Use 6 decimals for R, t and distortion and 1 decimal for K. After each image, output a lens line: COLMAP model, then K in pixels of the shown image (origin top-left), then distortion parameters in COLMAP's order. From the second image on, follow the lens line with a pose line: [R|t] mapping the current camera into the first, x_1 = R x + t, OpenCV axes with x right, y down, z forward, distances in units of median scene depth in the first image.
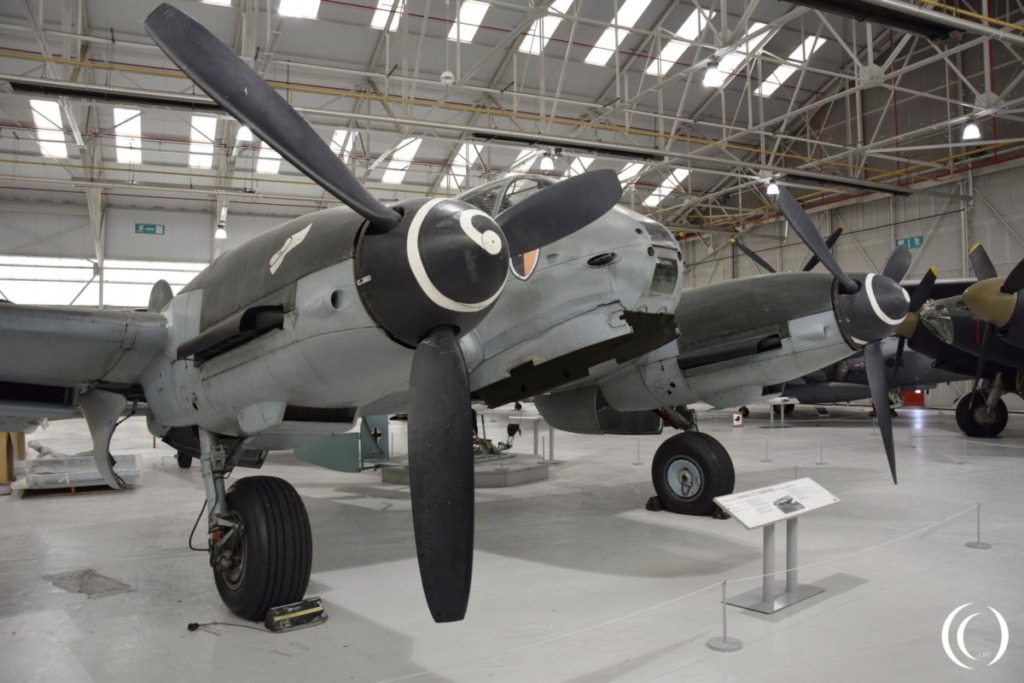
lens RADIAL K [[796.6, 0, 512.3], [0, 796.6, 347.5], [0, 0, 1]] dist [-0.157659, 0.116318]
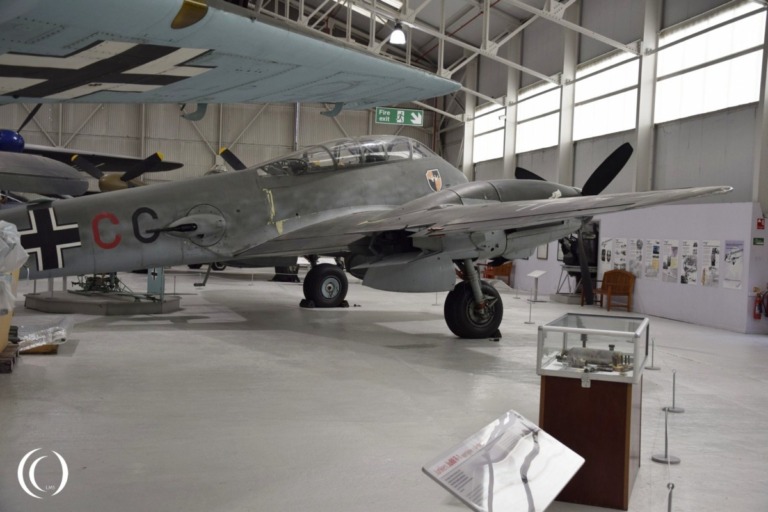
lens RADIAL K [[913.8, 0, 384.0], [0, 913.8, 256.0], [0, 0, 1]] dist [0.062717, 0.020724]
pose [[0.207647, -0.010638, 0.978146, -0.559951], [-0.066718, 0.997458, 0.025011, 0.008242], [-0.975926, -0.070453, 0.206409, 0.130581]]
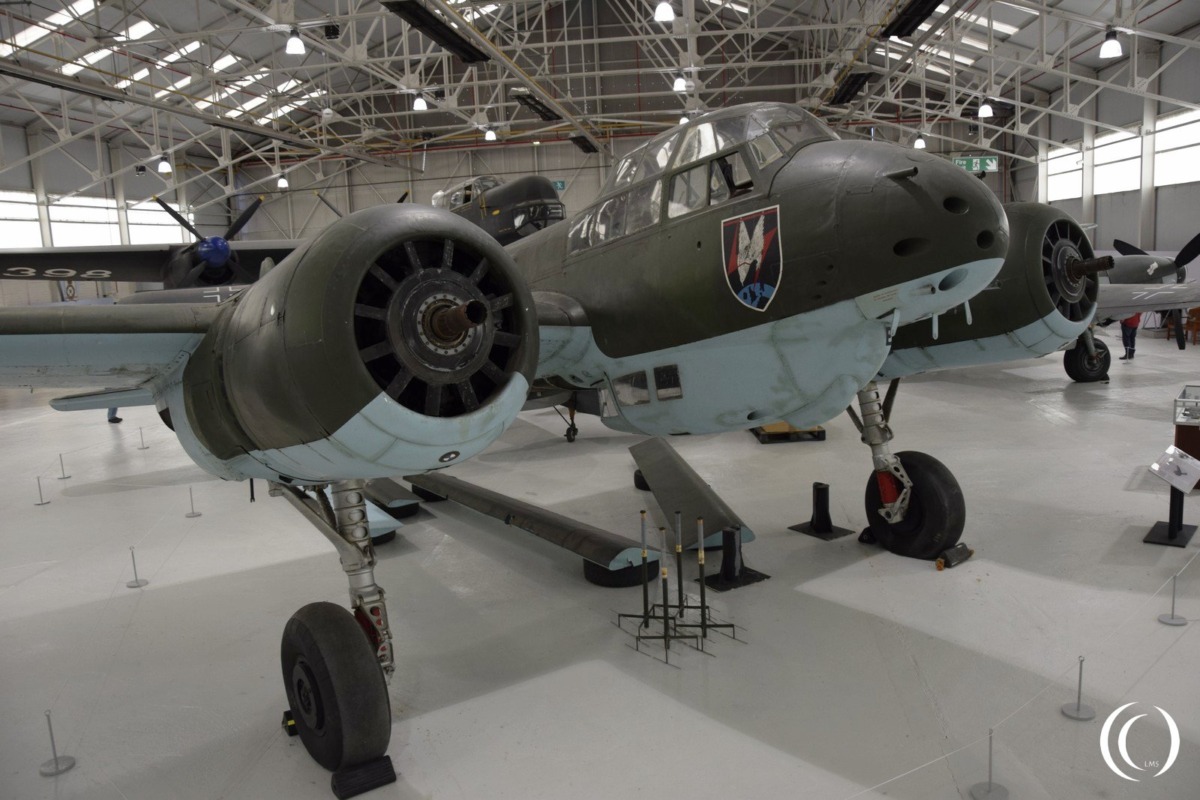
lens RADIAL K [[933.6, 0, 600.3], [0, 933.6, 407.1], [0, 0, 1]] dist [-0.157659, 0.116318]
pose [[0.511010, -0.160210, 0.844513, -0.790874], [0.025325, 0.984857, 0.171510, -0.039697], [-0.859202, -0.066255, 0.507329, 0.154384]]
